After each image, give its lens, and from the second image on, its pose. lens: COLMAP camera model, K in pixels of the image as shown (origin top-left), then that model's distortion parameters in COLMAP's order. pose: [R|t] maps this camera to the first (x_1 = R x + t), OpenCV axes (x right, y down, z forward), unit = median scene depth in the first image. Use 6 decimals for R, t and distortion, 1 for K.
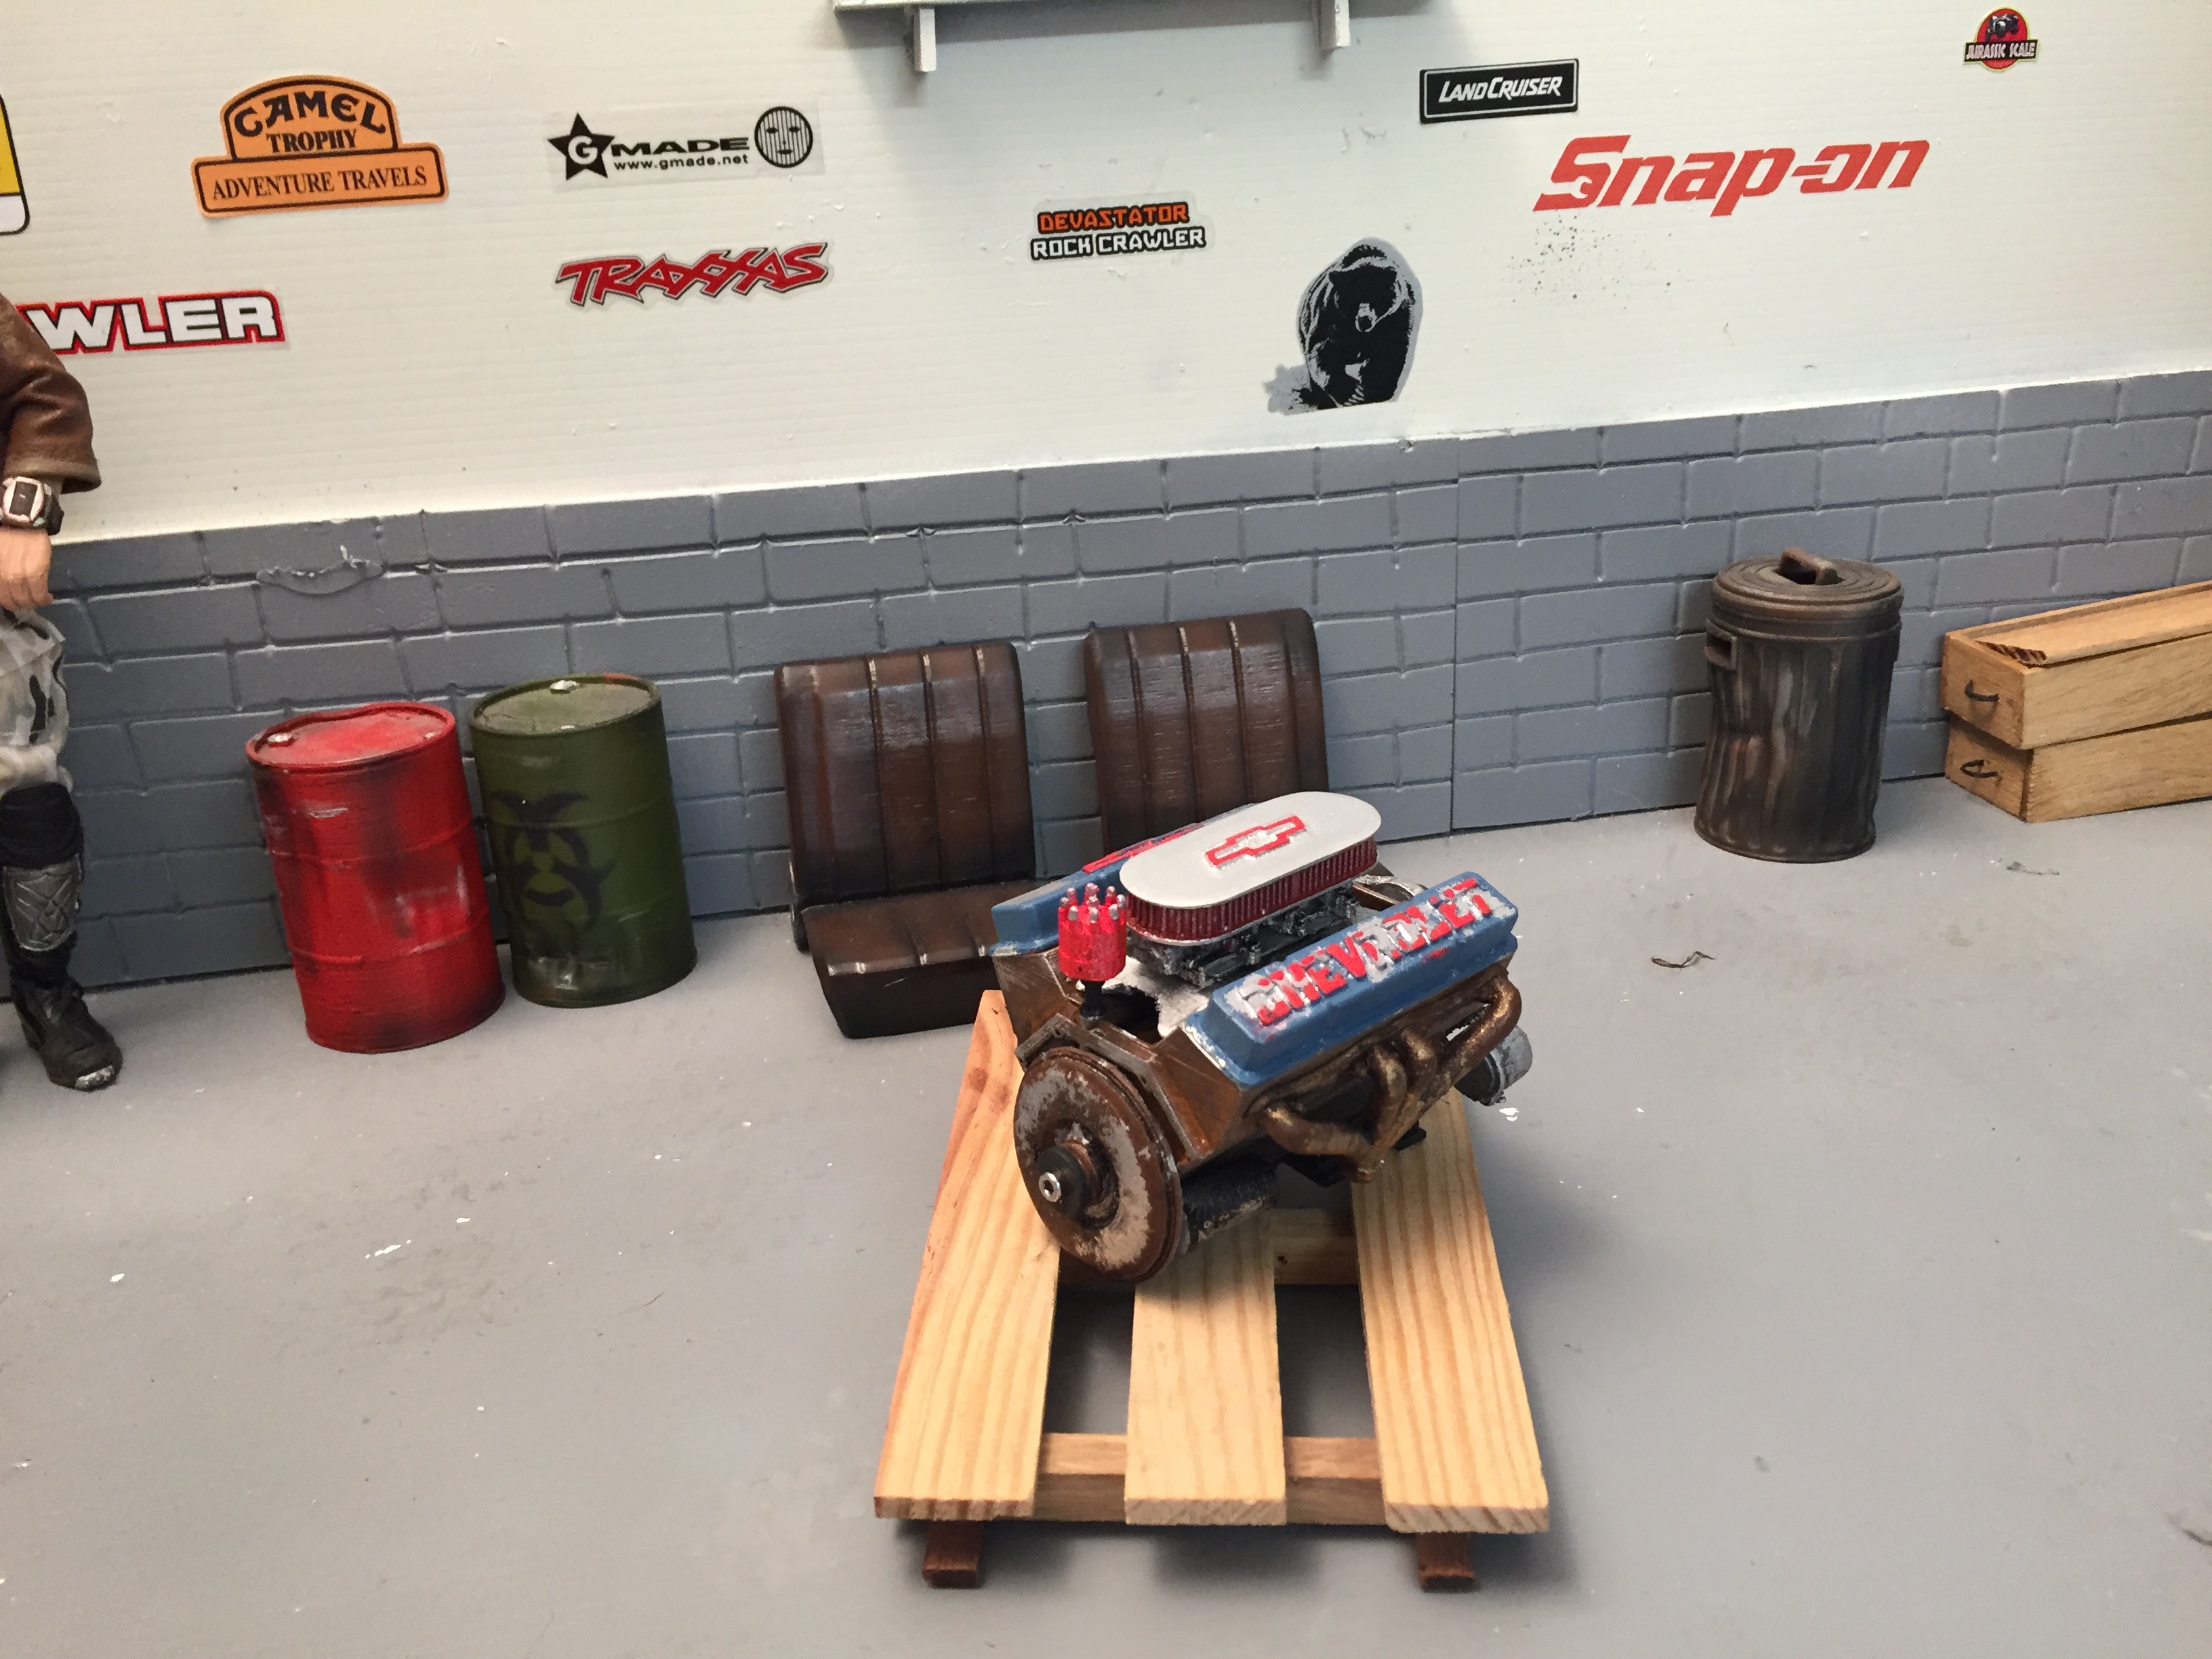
lens RADIAL K [[1880.1, 0, 1106.0], [0, 1880.1, 829.5], [0, 0, 1]] dist [0.095541, -0.146126]
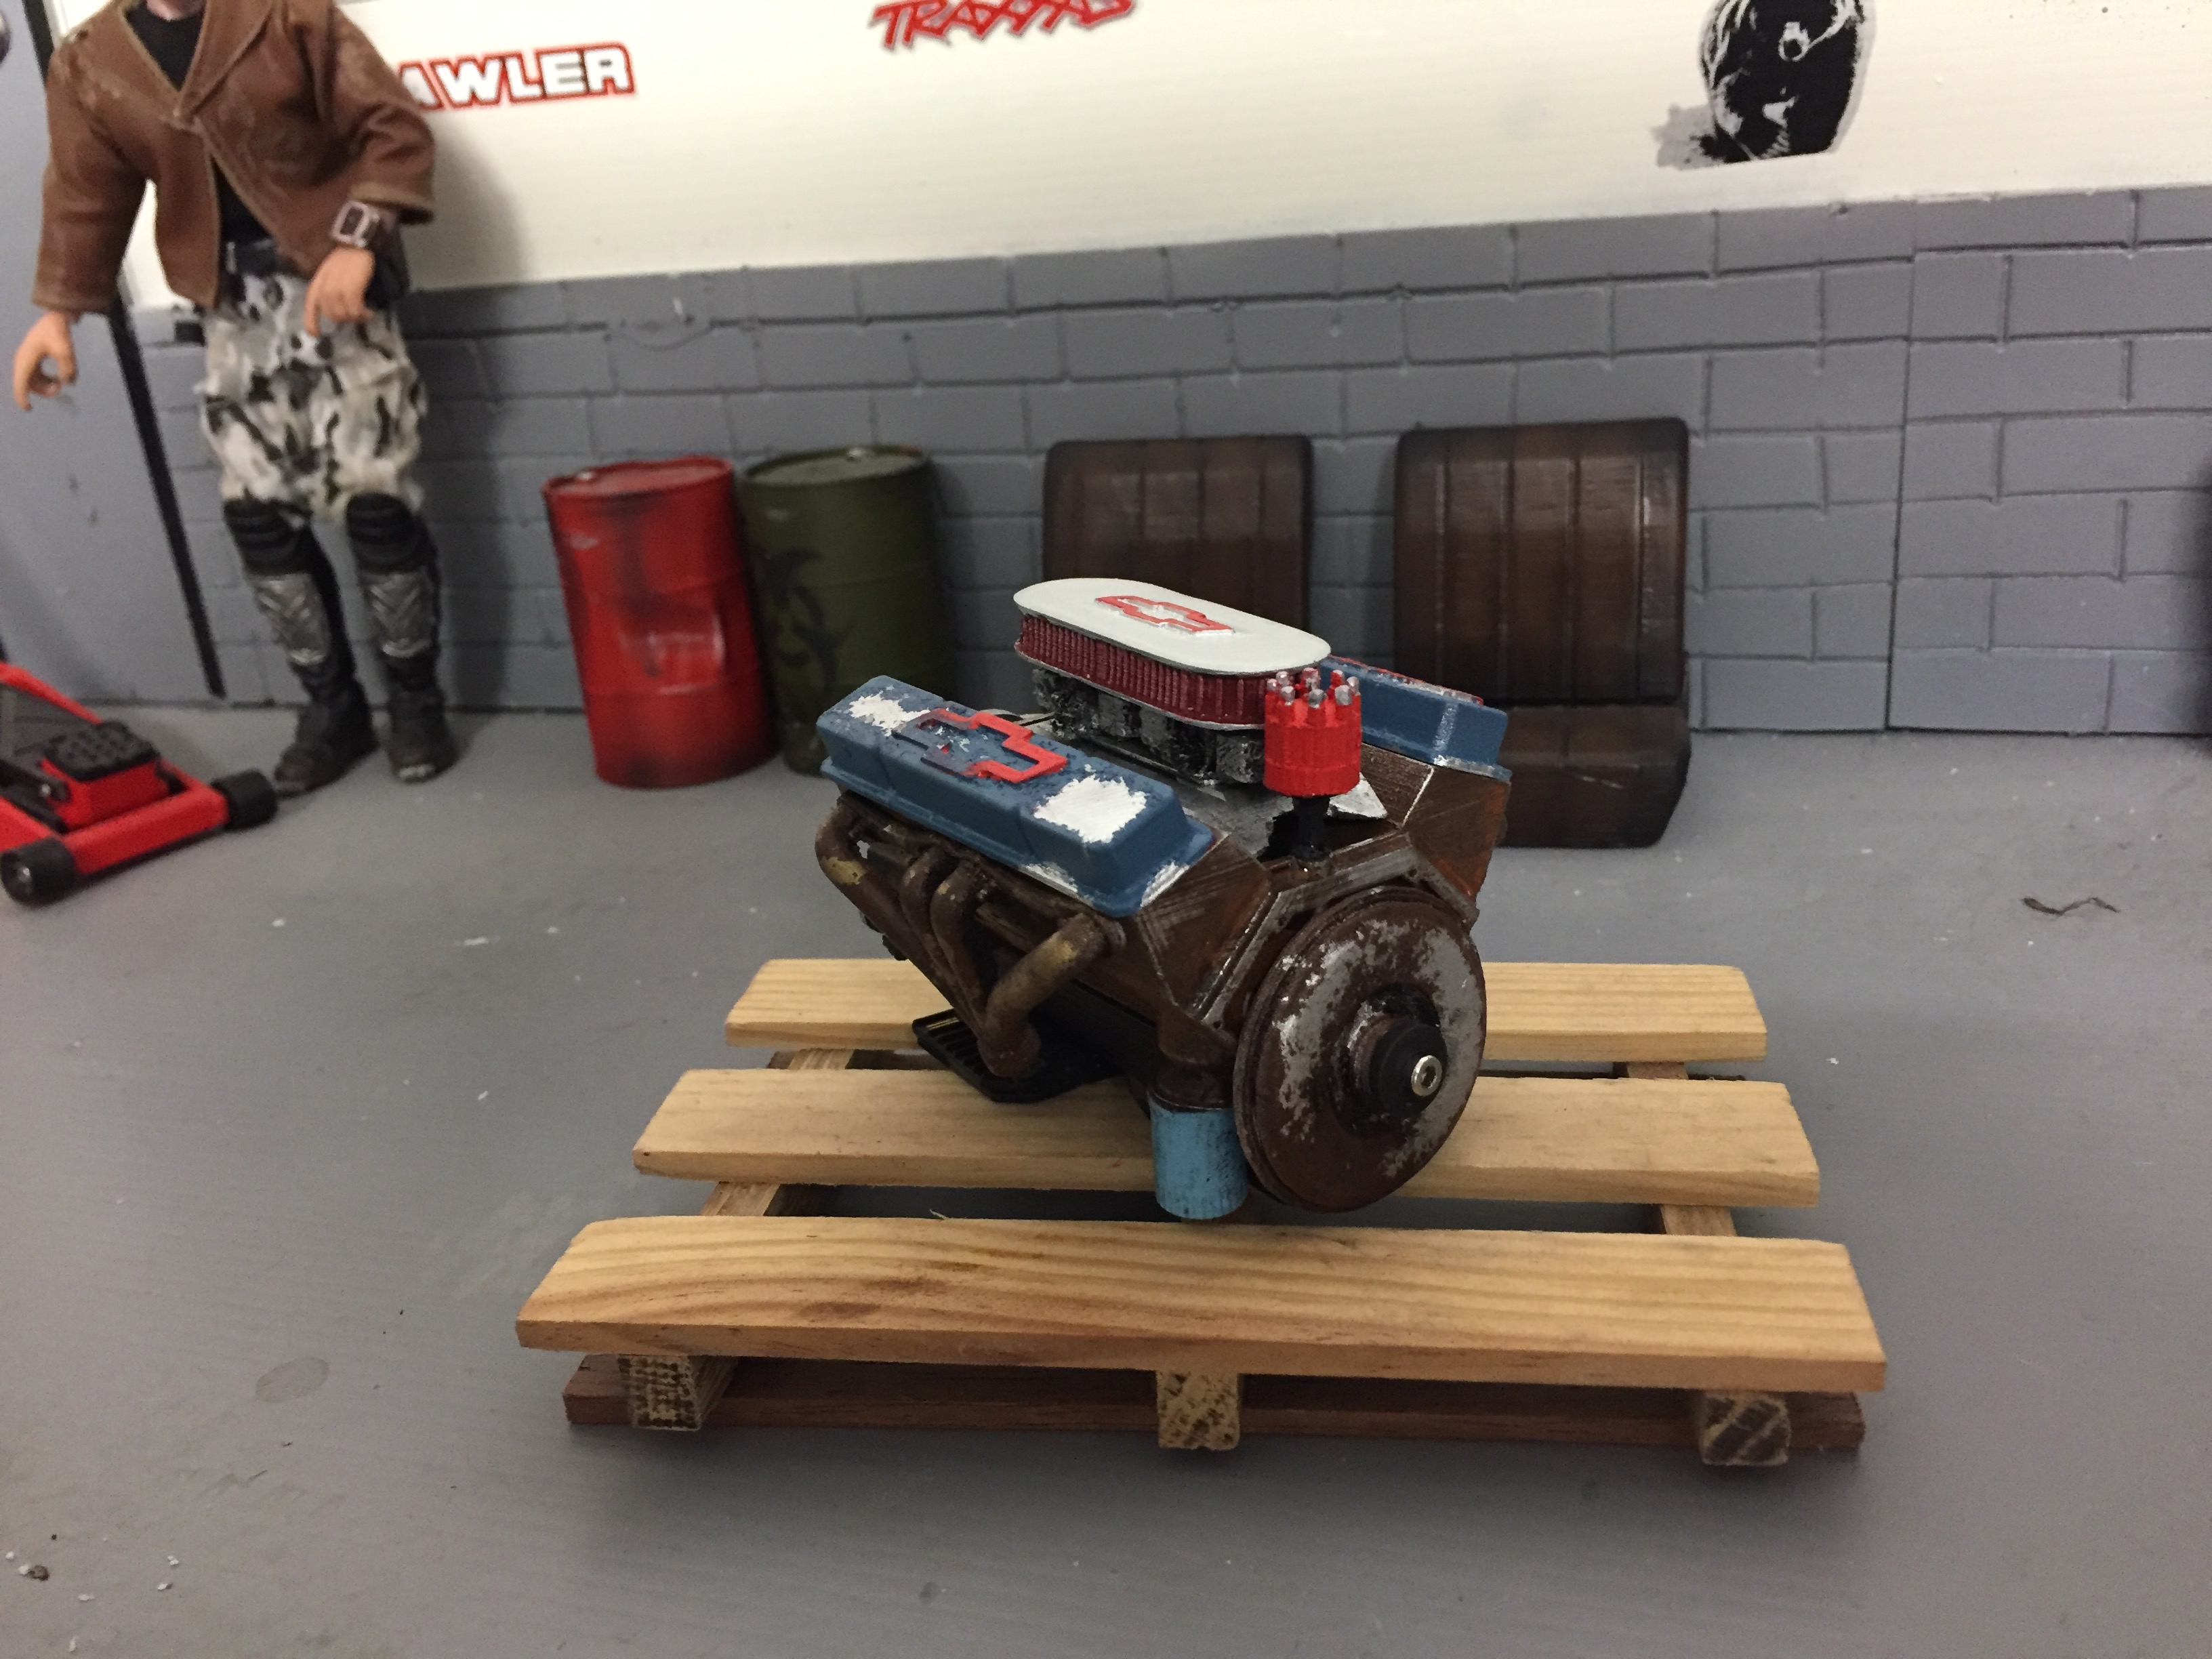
lens RADIAL K [[1892.6, 0, 1113.0], [0, 1892.6, 823.9], [0, 0, 1]] dist [0.080683, -0.157182]
pose [[0.883359, 0.138823, -0.447666, 0.287236], [-0.131432, 0.990176, 0.047709, 0.048140], [0.449891, 0.016693, 0.892927, 0.177045]]
